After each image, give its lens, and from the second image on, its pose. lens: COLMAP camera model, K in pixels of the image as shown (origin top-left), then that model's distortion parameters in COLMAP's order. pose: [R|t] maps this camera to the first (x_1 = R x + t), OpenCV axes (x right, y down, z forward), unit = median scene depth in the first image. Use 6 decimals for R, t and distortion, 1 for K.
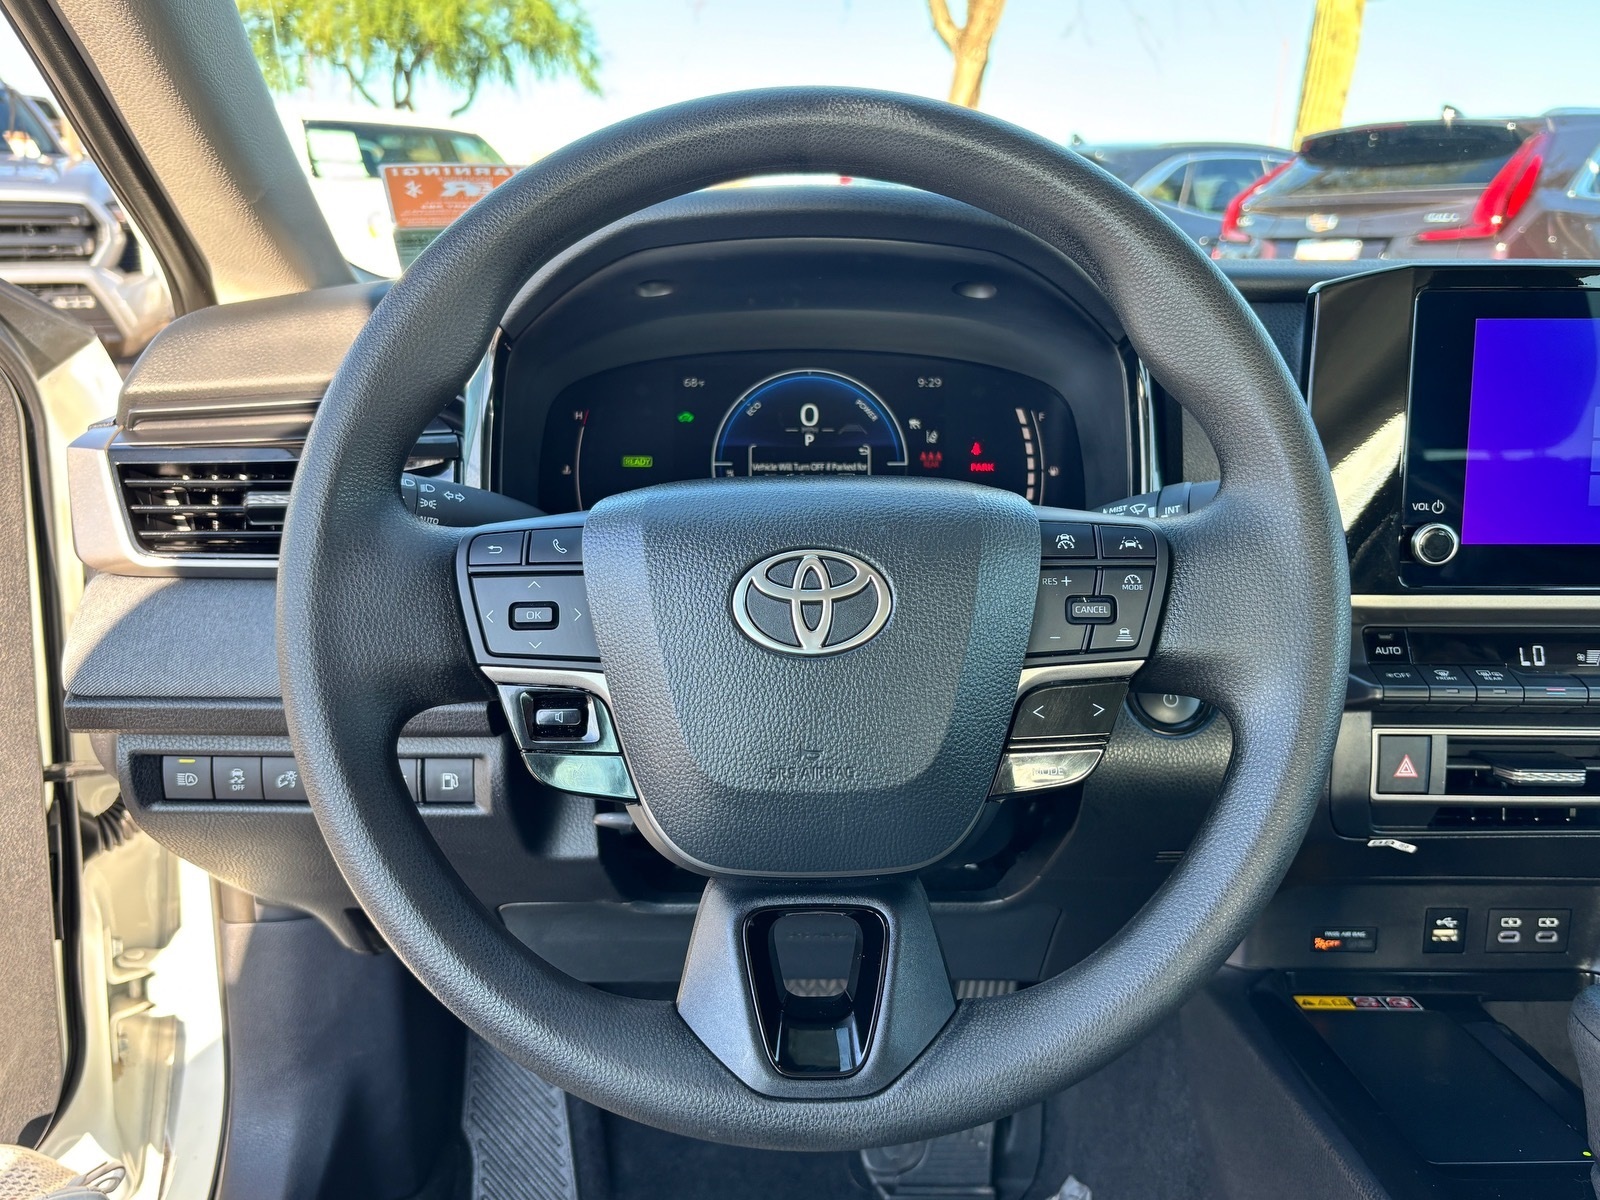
lens RADIAL K [[1327.2, 0, 786.0], [0, 1327.2, 618.7], [0, 0, 1]] dist [0.042376, -0.051589]
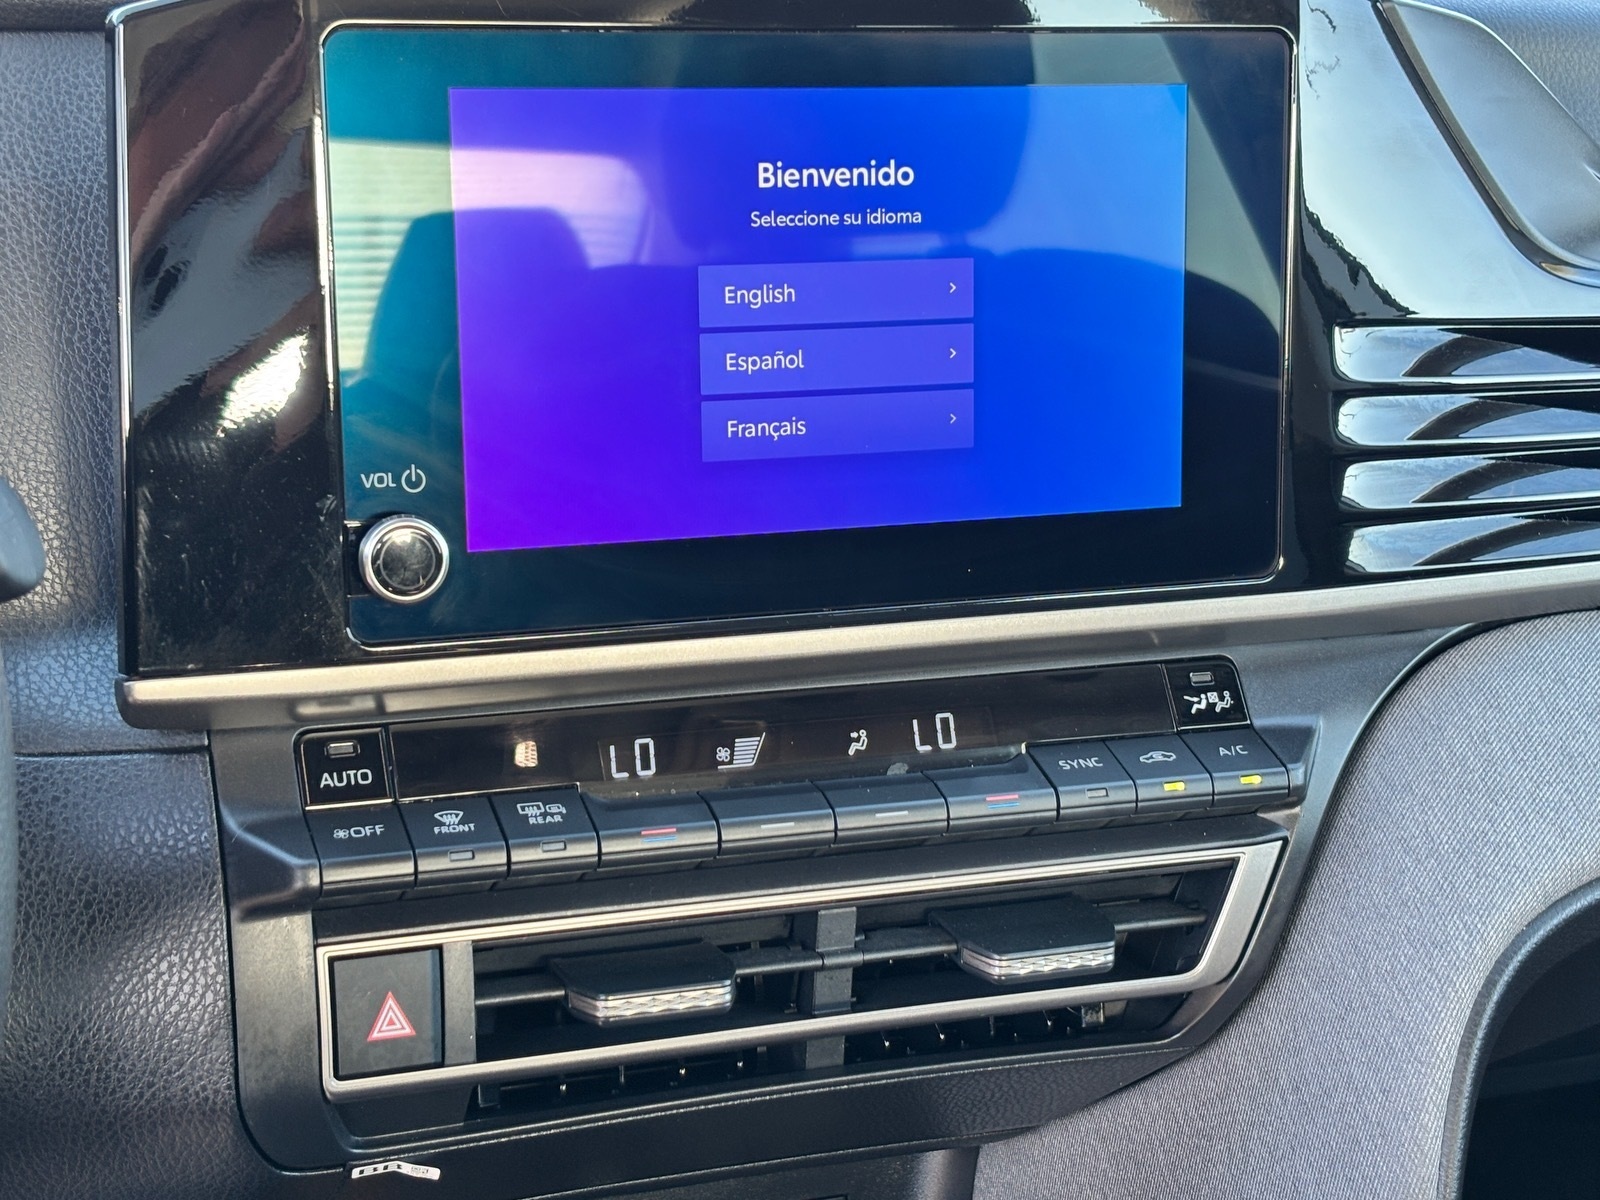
lens RADIAL K [[2742.4, 0, 792.9], [0, 2742.4, 624.1], [0, 0, 1]] dist [0.165725, 0.000000]
pose [[0.932024, -0.074235, 0.354712, 0.253459], [0.061734, 0.997011, 0.046449, -0.067932], [-0.357100, -0.021393, 0.933821, 0.016933]]
